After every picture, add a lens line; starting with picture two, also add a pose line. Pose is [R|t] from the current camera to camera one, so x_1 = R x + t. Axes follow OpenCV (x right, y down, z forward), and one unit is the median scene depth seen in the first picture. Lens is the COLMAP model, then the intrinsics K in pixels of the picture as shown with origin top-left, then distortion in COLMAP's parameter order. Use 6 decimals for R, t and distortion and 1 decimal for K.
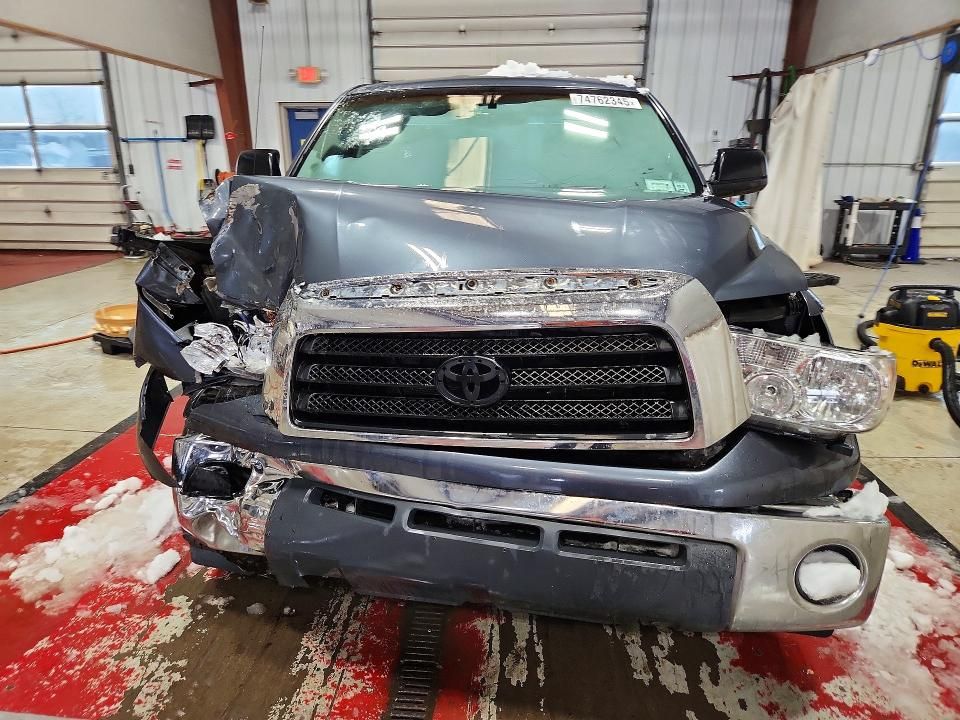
lens RADIAL K [[636.8, 0, 480.0], [0, 636.8, 360.0], [0, 0, 1]] dist [0.009115, -0.003752]
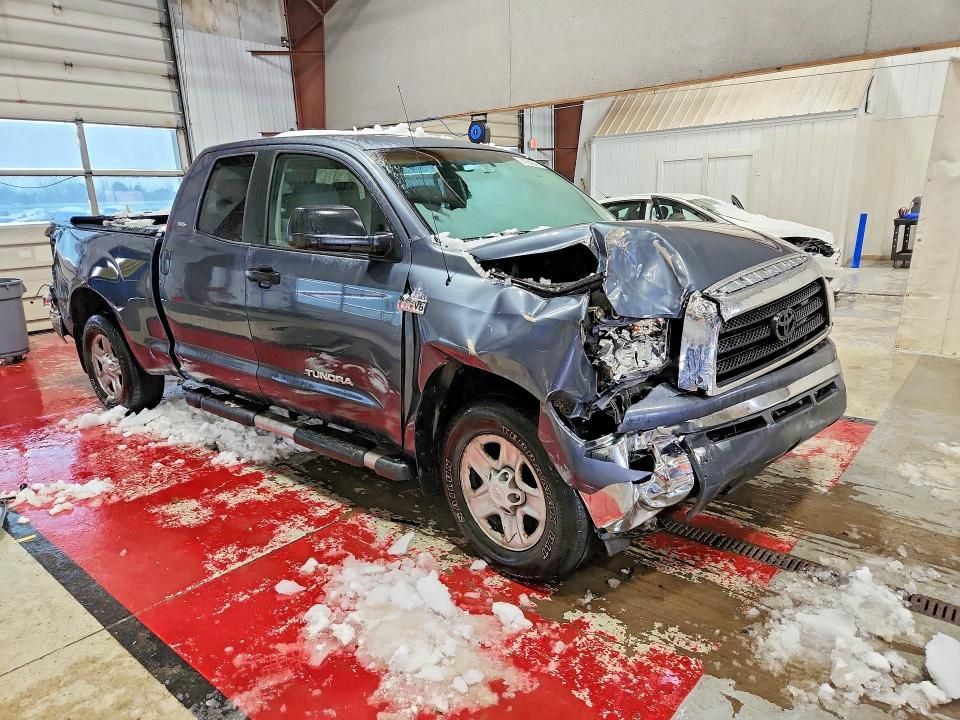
lens RADIAL K [[636.8, 0, 480.0], [0, 636.8, 360.0], [0, 0, 1]] dist [0.009115, -0.003752]
pose [[0.589227, -0.219178, 0.777671, -1.048838], [0.268812, 0.960850, 0.067132, -0.122506], [-0.761939, 0.169491, 0.625077, 0.298122]]
